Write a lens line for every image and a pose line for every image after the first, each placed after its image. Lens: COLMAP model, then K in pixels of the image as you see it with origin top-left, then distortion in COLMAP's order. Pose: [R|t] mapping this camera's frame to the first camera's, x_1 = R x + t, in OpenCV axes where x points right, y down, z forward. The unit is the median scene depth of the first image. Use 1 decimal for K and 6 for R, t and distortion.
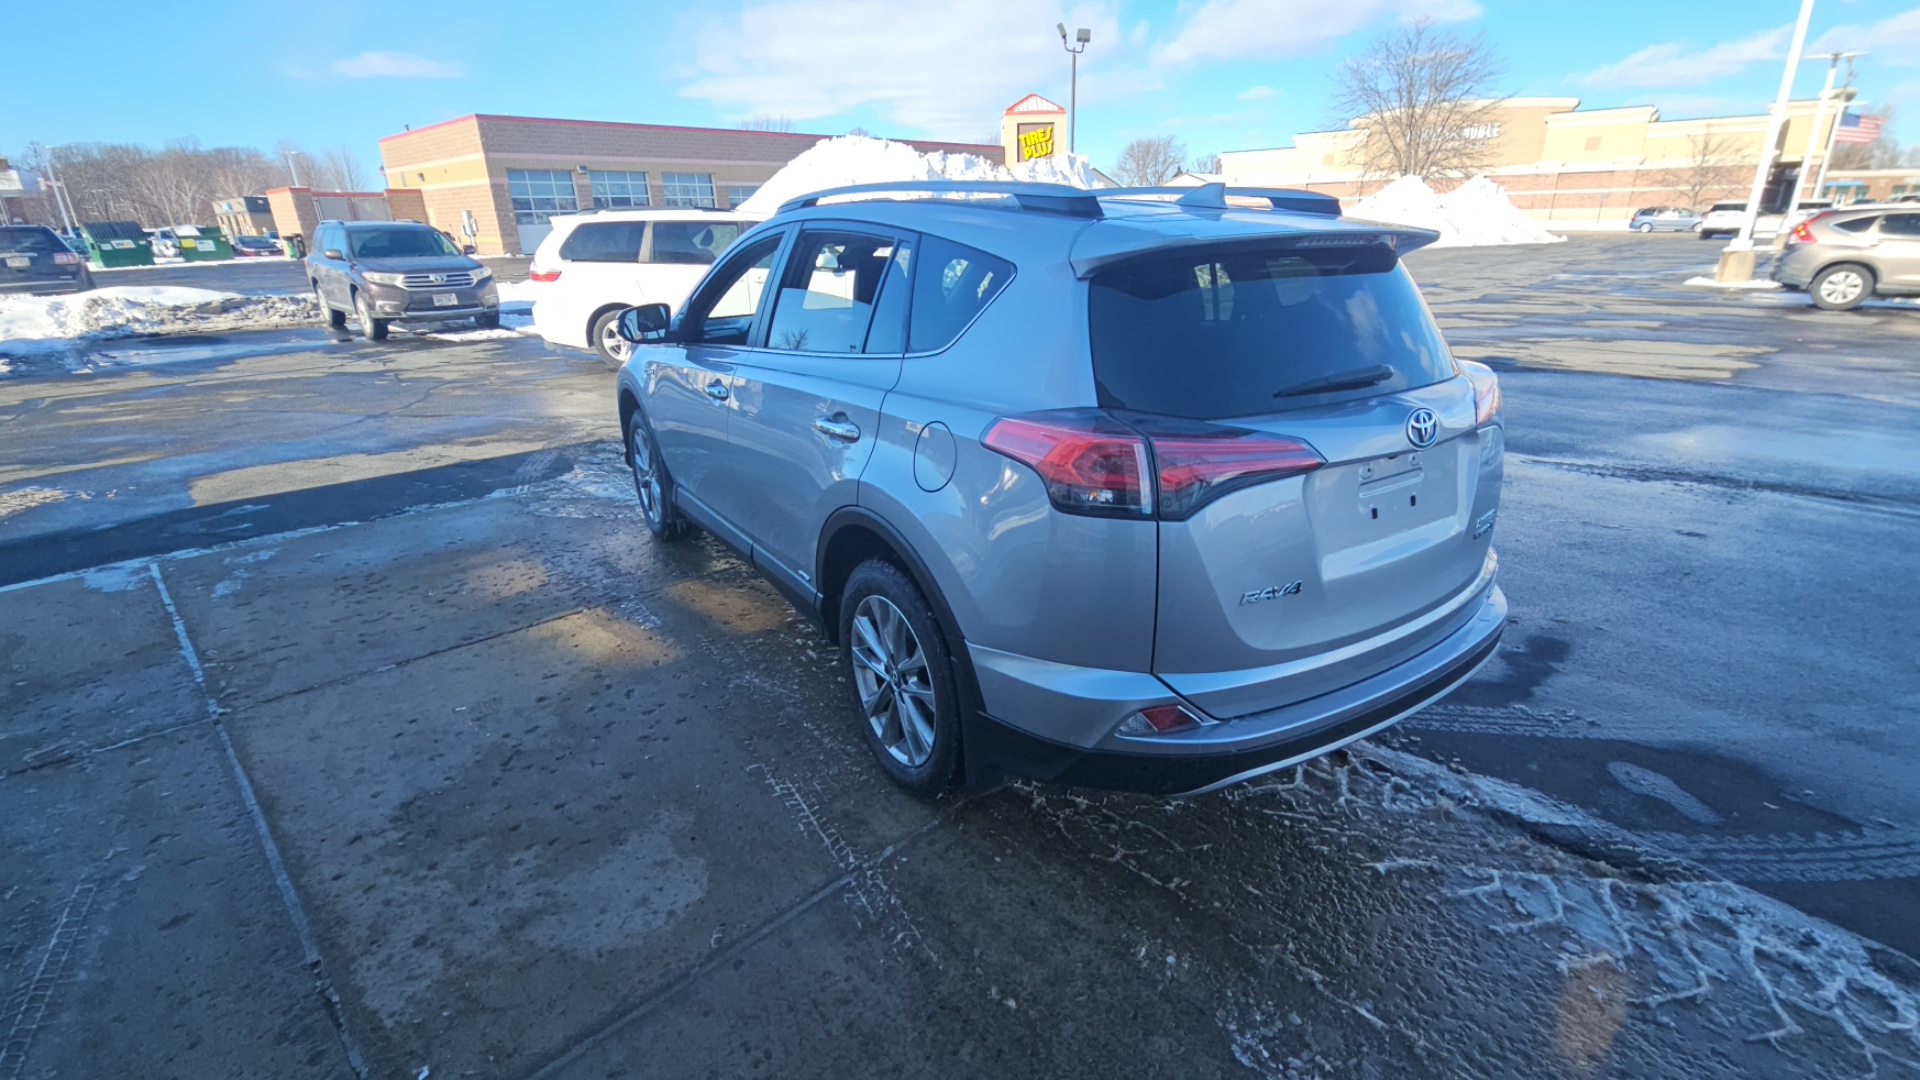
lens RADIAL K [[860.6, 0, 963.2], [0, 860.6, 540.6], [0, 0, 1]] dist [0.009152, -0.006953]
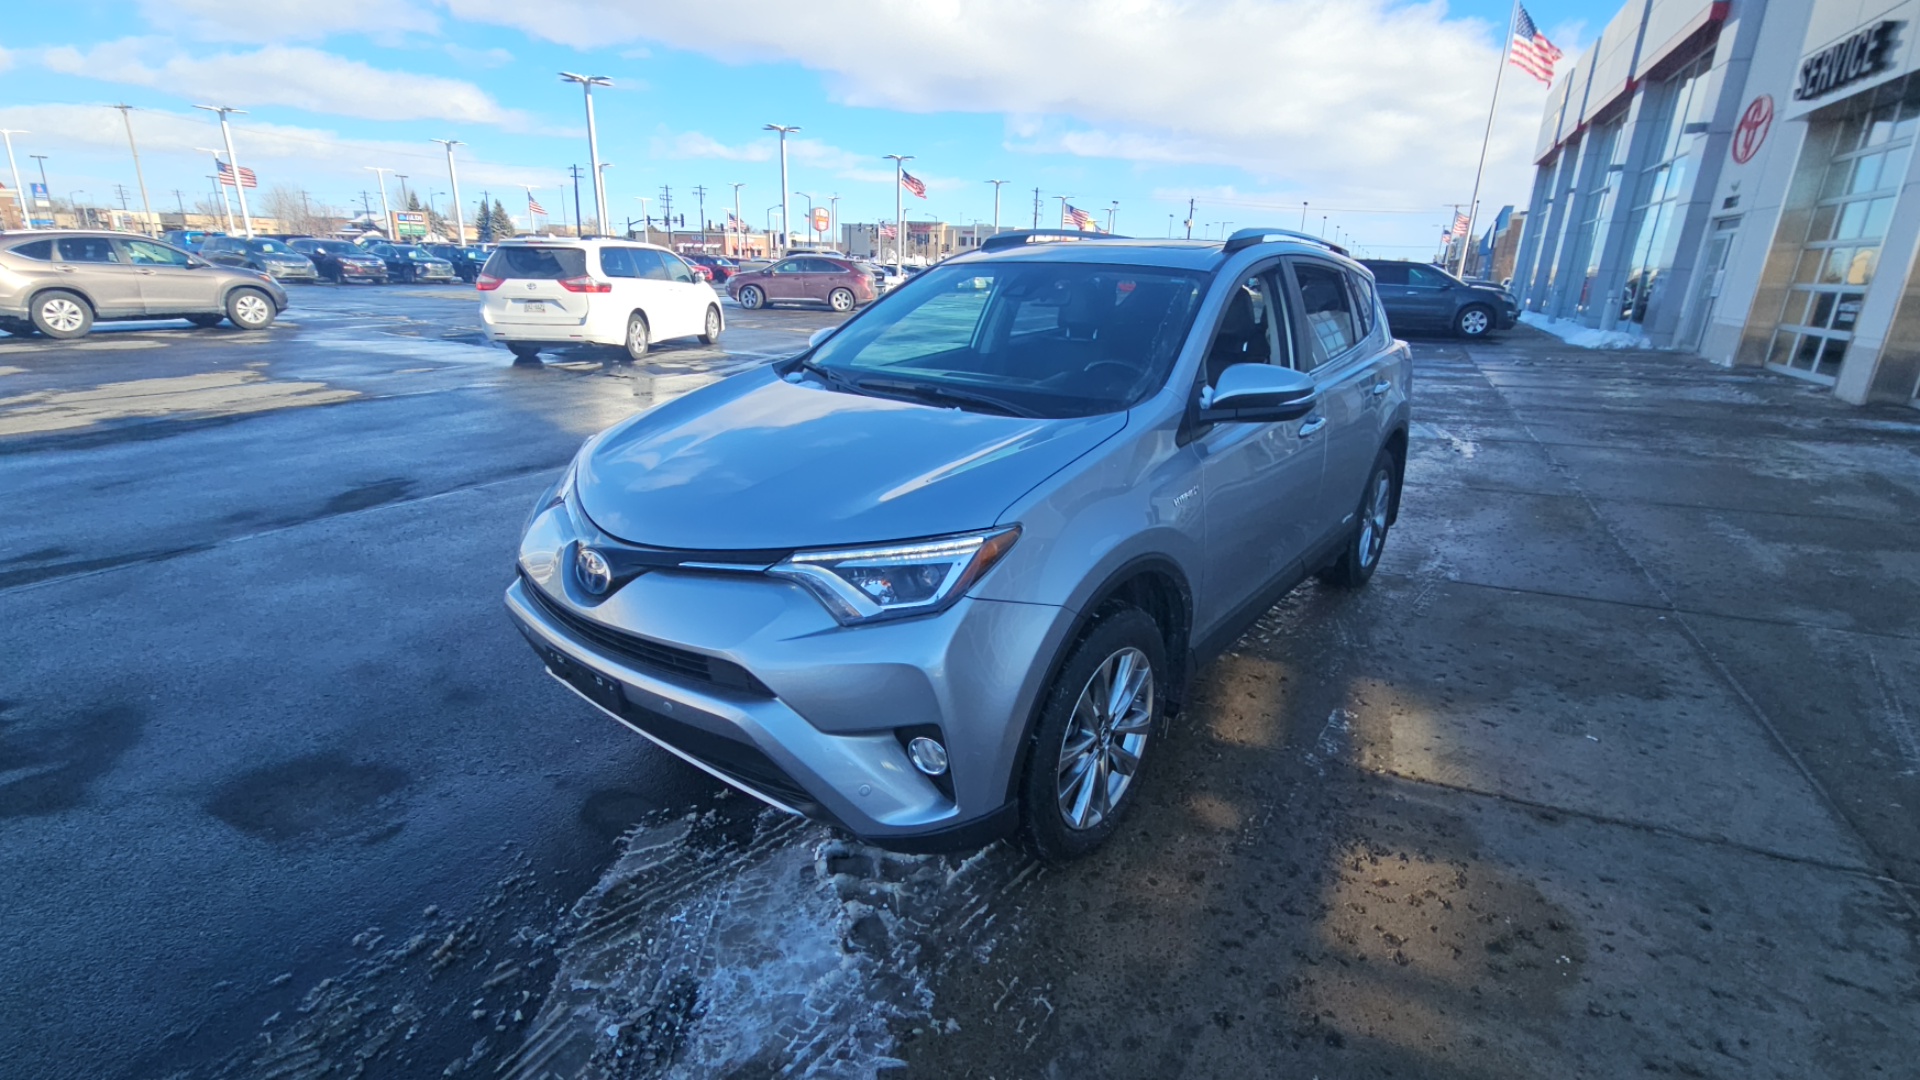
lens RADIAL K [[860.6, 0, 965.0], [0, 860.6, 555.4], [0, 0, 1]] dist [0.009152, -0.006953]
pose [[-0.322130, -0.298148, 0.898521, -0.259985], [0.305099, 0.865778, 0.396665, -0.134745], [-0.896185, 0.401916, -0.187929, 0.384933]]
